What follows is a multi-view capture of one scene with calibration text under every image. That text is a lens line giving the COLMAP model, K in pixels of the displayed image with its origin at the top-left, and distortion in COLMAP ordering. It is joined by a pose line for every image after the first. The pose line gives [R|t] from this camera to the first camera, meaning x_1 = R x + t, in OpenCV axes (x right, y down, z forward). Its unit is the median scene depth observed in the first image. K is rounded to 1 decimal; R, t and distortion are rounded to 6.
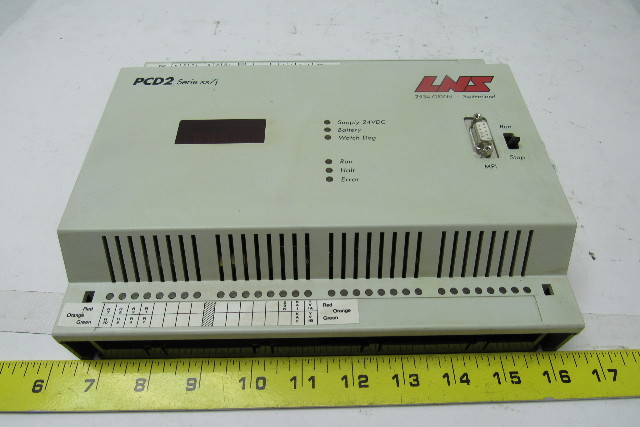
lens RADIAL K [[456.9, 0, 321.5], [0, 456.9, 212.2], [0, 0, 1]] dist [-0.029755, 0.003717]
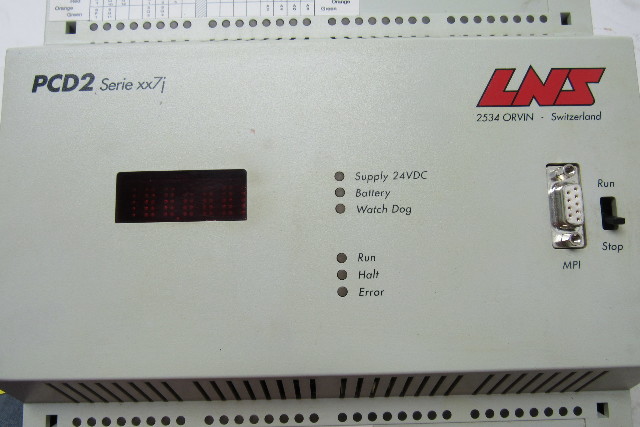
lens RADIAL K [[456.9, 0, 320.1], [0, 456.9, 215.2], [0, 0, 1]] dist [-0.029755, 0.003717]
pose [[0.999998, -0.001751, 0.000375, -0.016051], [0.001343, 0.871669, 0.490094, -0.476047], [-0.001185, -0.490093, 0.871670, 0.399874]]
